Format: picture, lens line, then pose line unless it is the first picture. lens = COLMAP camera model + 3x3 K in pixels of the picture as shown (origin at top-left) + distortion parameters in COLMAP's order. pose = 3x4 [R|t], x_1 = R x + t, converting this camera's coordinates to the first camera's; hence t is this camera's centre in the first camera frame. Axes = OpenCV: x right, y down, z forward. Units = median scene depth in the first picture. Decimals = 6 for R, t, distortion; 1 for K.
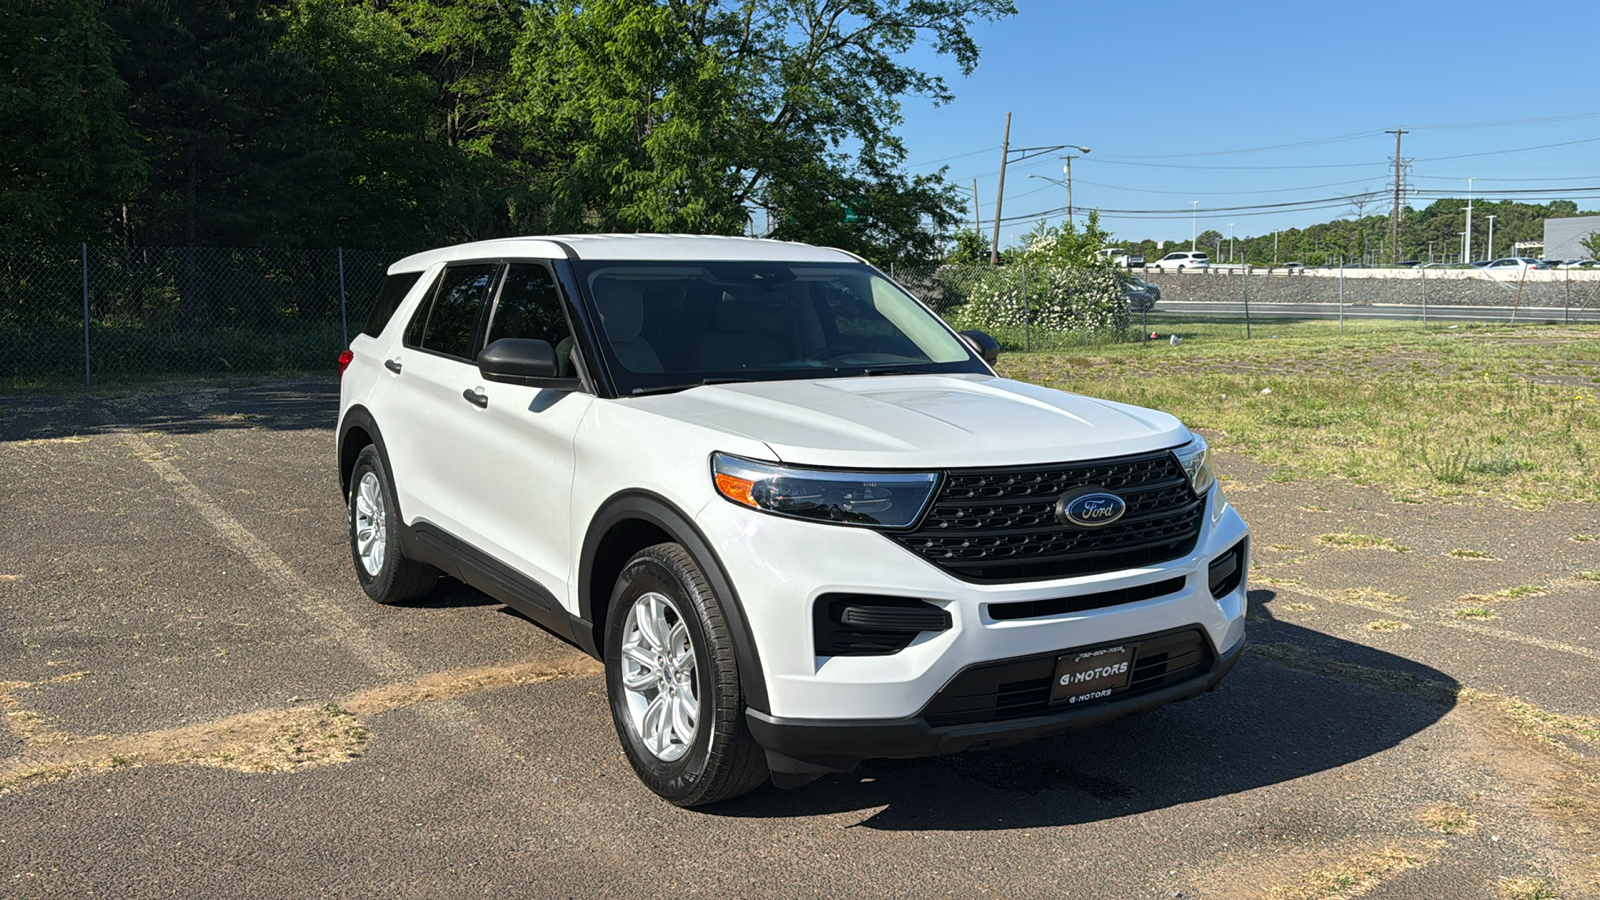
lens RADIAL K [[1356.4, 0, 781.4], [0, 1356.4, 461.4], [0, 0, 1]] dist [0.136828, -0.230560]
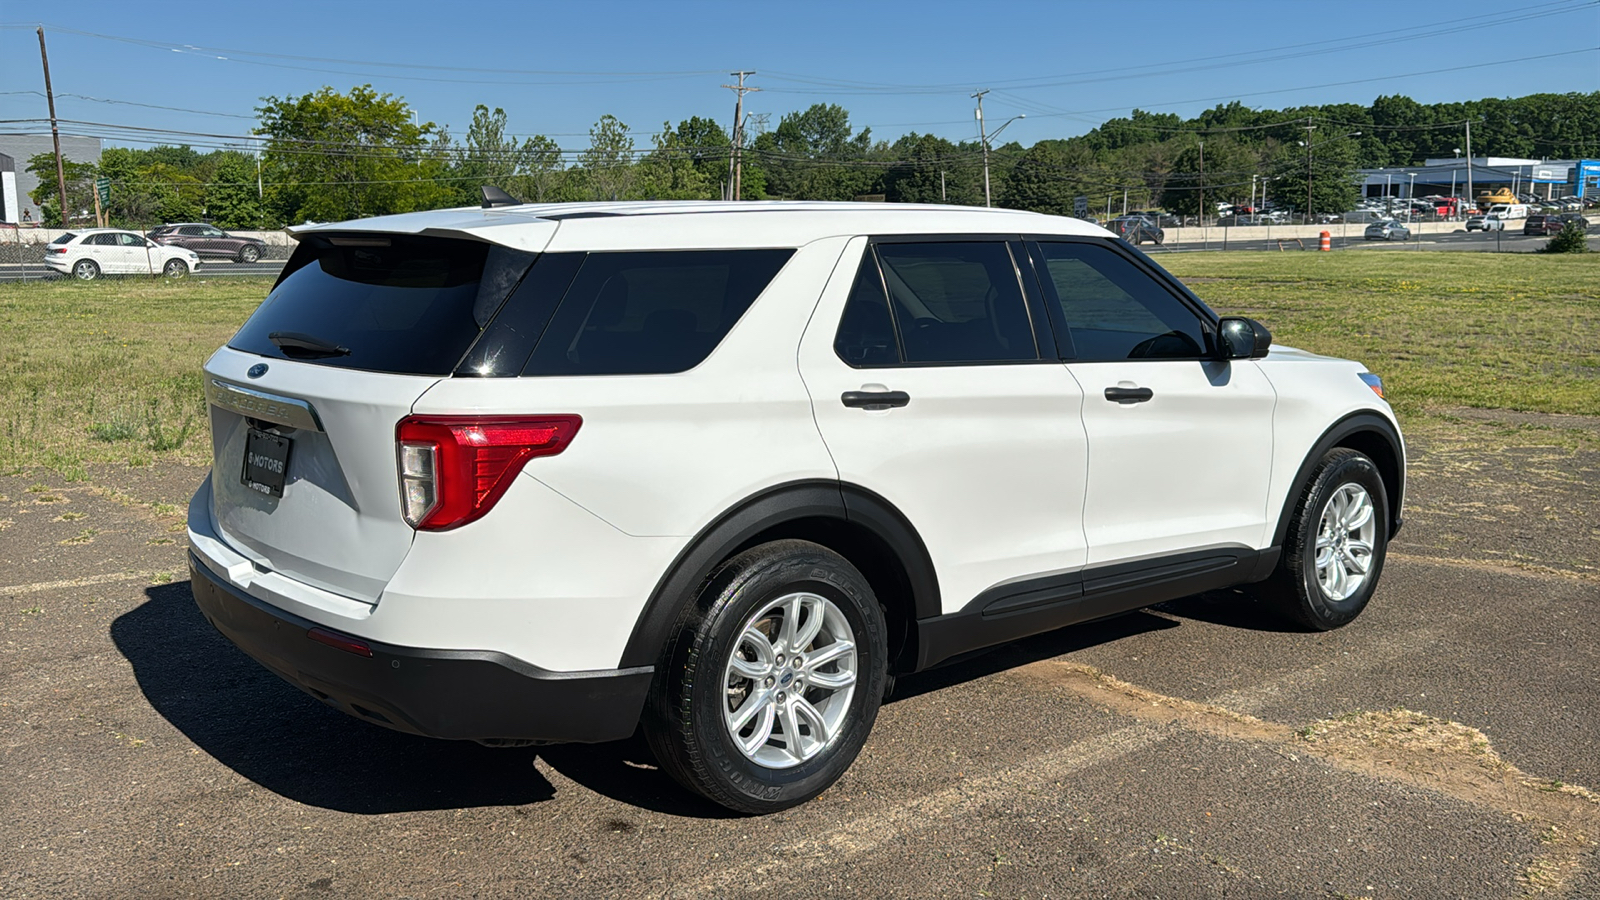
lens RADIAL K [[1356.4, 0, 793.3], [0, 1356.4, 460.6], [0, 0, 1]] dist [0.136828, -0.230560]
pose [[-0.126627, -0.157029, 0.979443, -1.221087], [0.120069, 0.977704, 0.172273, -0.208633], [-0.984657, 0.139415, -0.104949, 1.490608]]
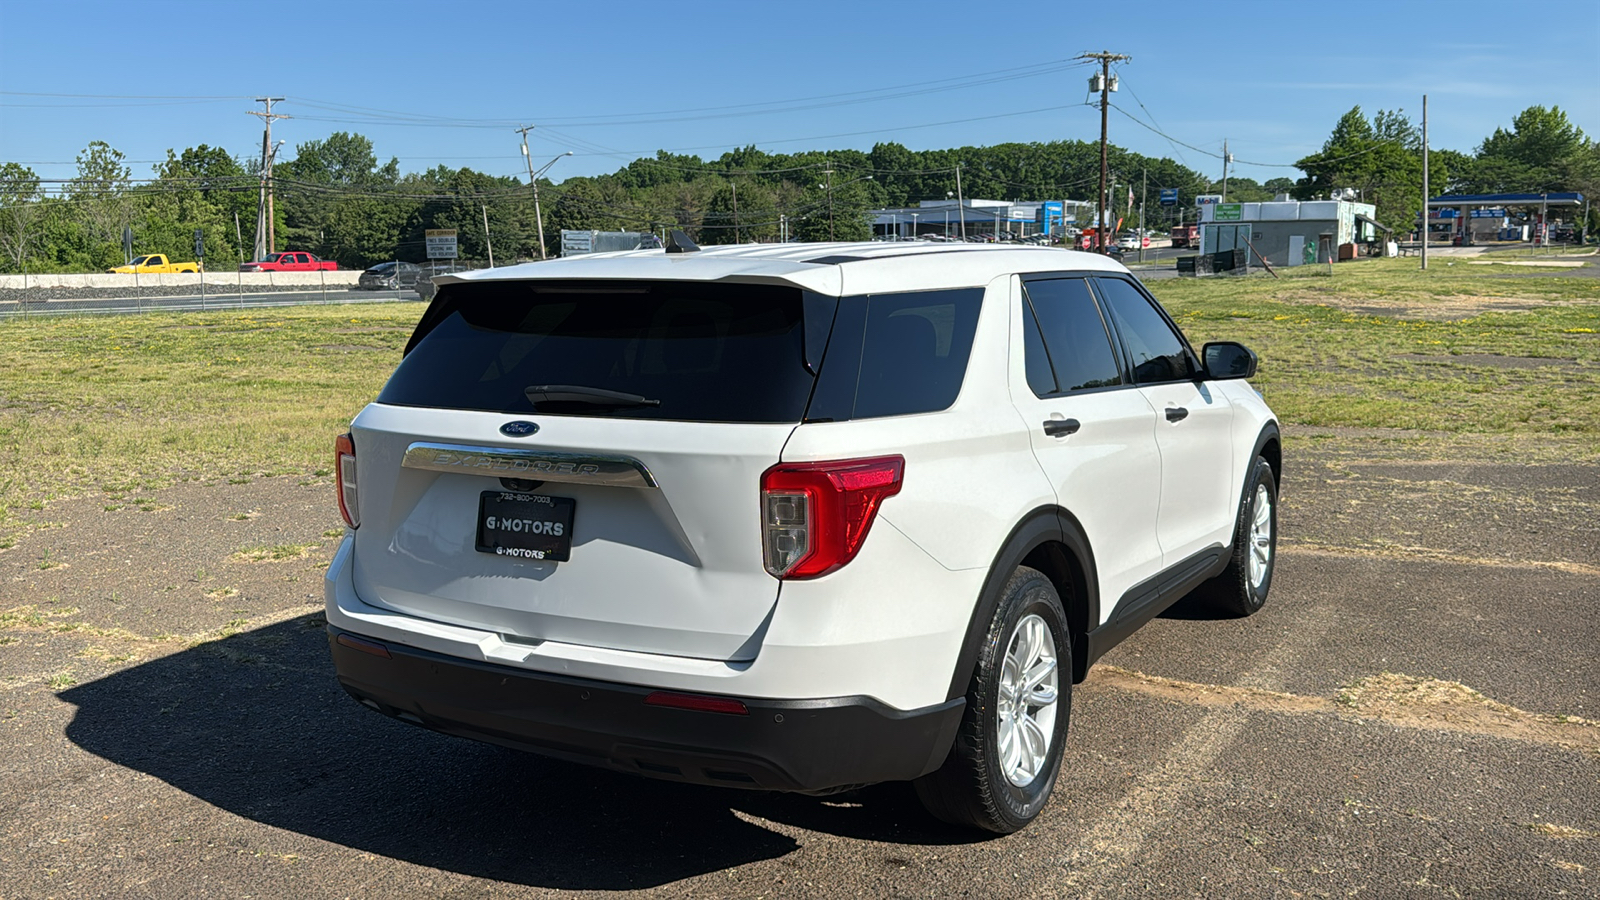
lens RADIAL K [[1356.4, 0, 793.3], [0, 1356.4, 462.4], [0, 0, 1]] dist [0.136828, -0.230560]
pose [[-0.439329, -0.117303, 0.890634, -1.118611], [0.121584, 0.974551, 0.188330, -0.263233], [-0.890060, 0.191026, -0.413886, 1.886096]]
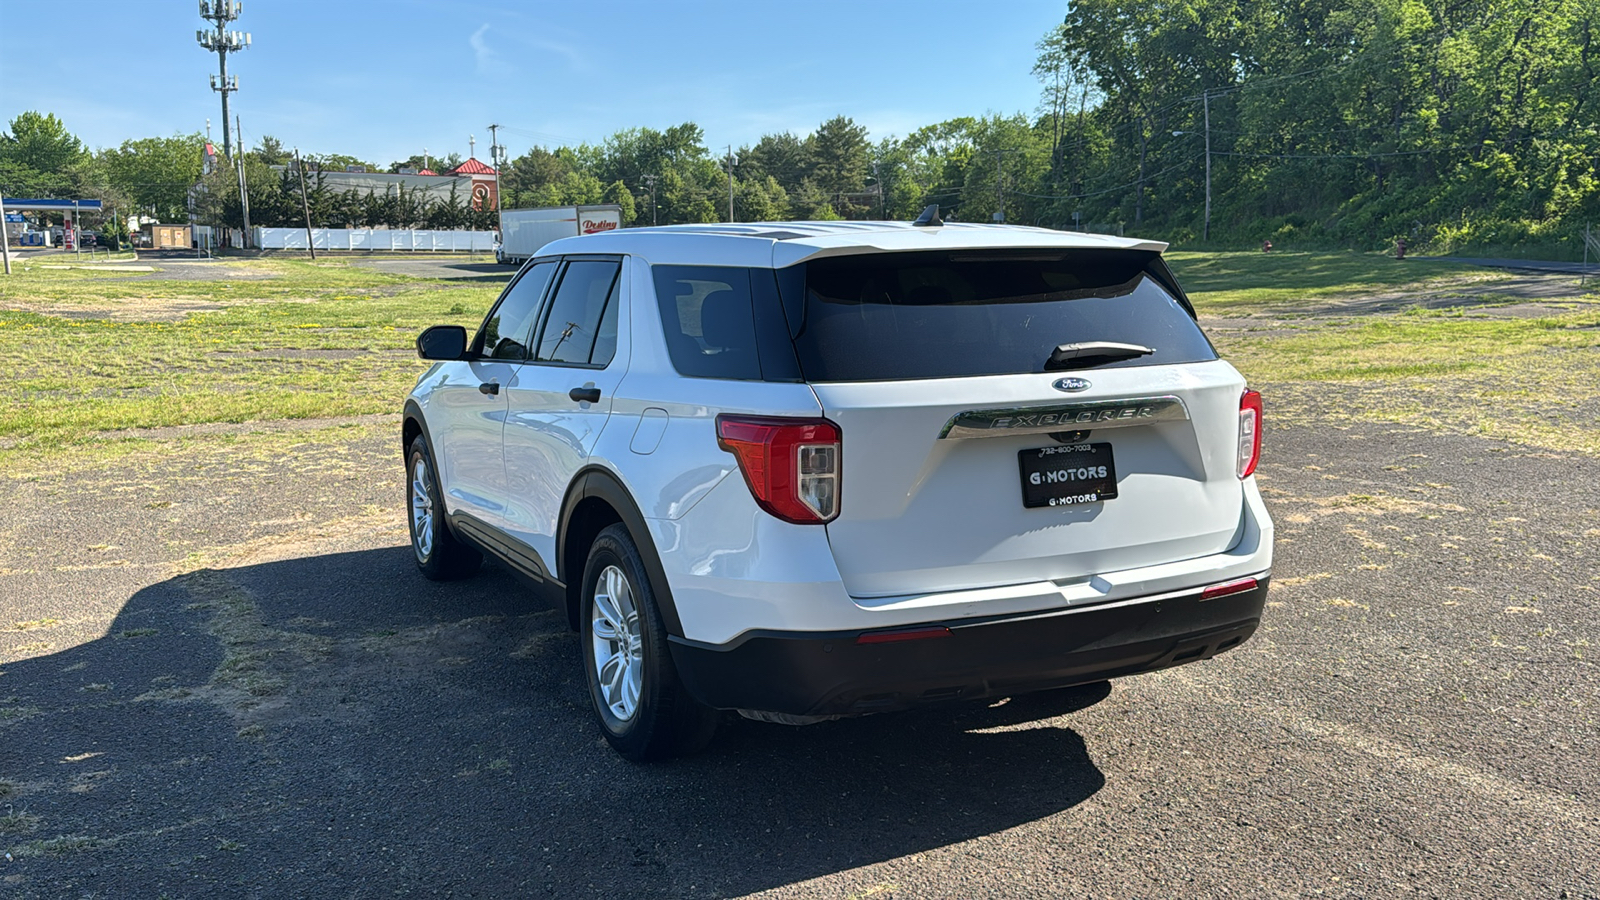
lens RADIAL K [[1356.4, 0, 795.0], [0, 1356.4, 452.3], [0, 0, 1]] dist [0.136828, -0.230560]
pose [[-0.991308, -0.004372, 0.131489, -0.329425], [0.029913, 0.965780, 0.257633, -0.333336], [-0.128116, 0.259327, -0.957254, 2.512268]]
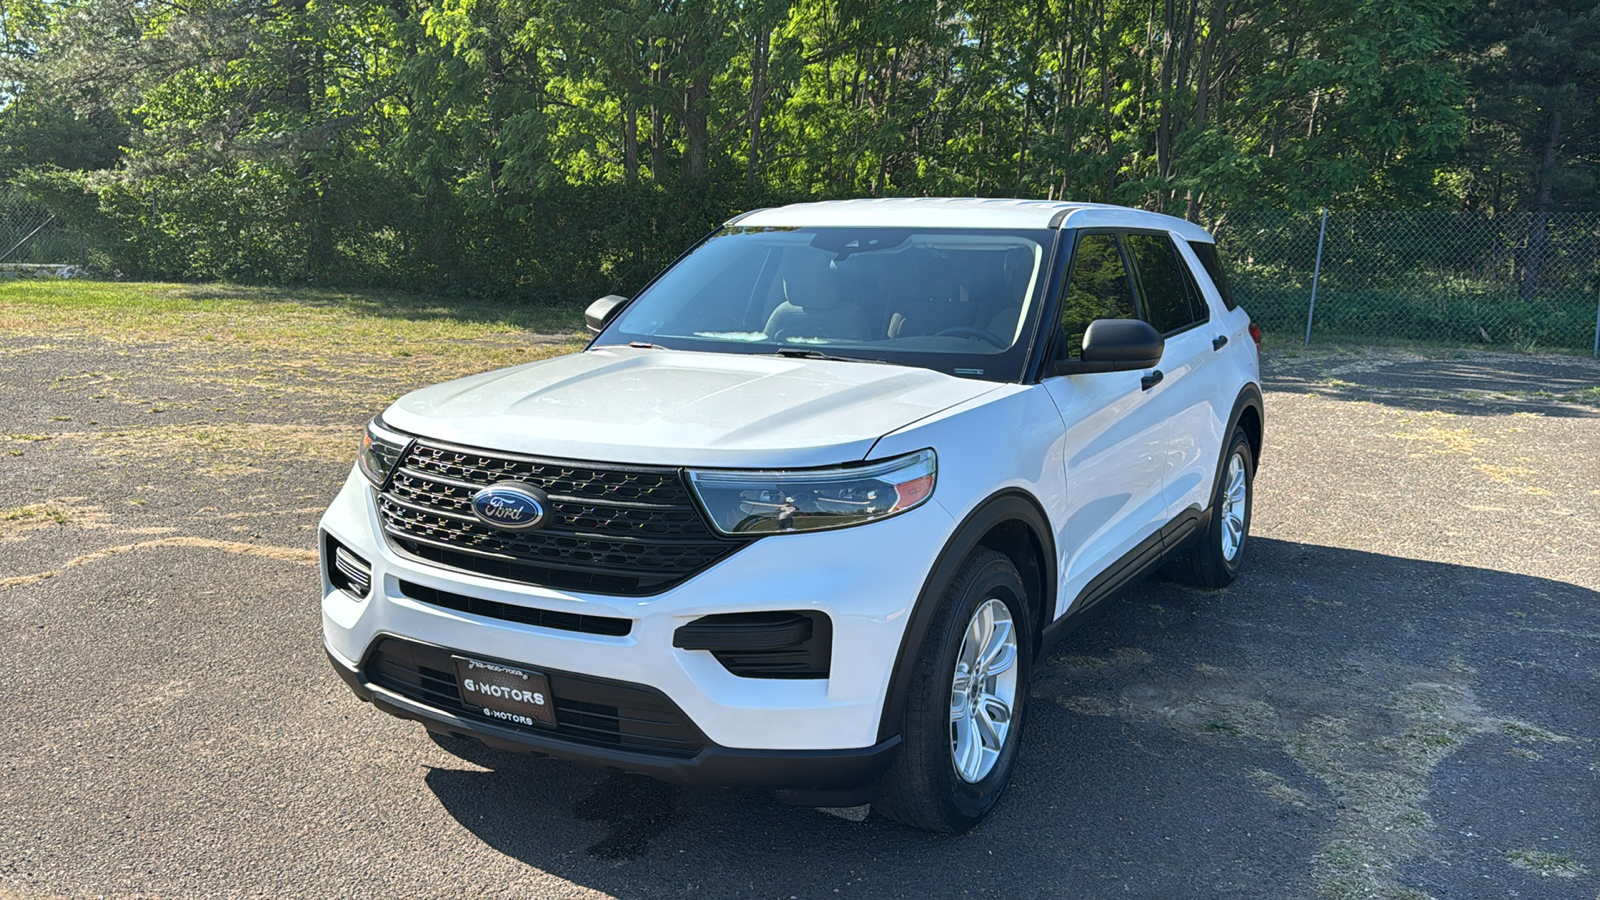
lens RADIAL K [[1356.4, 0, 806.2], [0, 1356.4, 456.6], [0, 0, 1]] dist [0.136828, -0.230560]
pose [[0.479369, 0.147955, -0.865052, 0.883903], [-0.128913, 0.986866, 0.097352, -0.089348], [0.868094, 0.064849, 0.492146, 0.595670]]
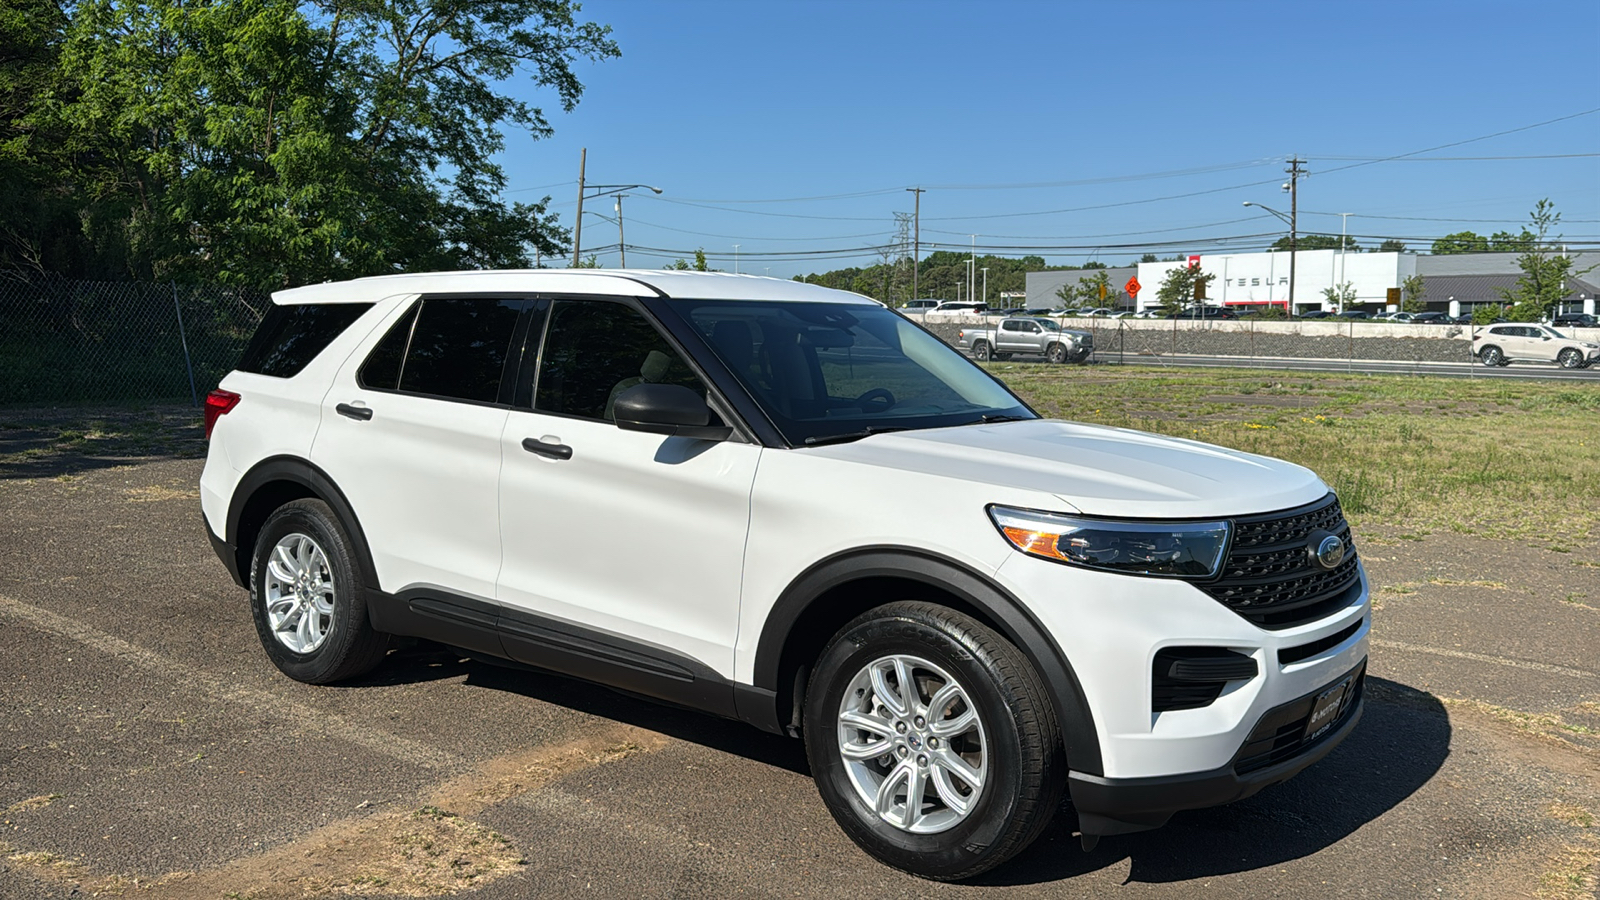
lens RADIAL K [[1356.4, 0, 803.0], [0, 1356.4, 448.9], [0, 0, 1]] dist [0.136828, -0.230560]
pose [[0.943679, -0.011552, 0.330662, -0.409040], [0.022476, 0.999320, -0.029230, -0.017862], [-0.330099, 0.035016, 0.943297, 0.108861]]
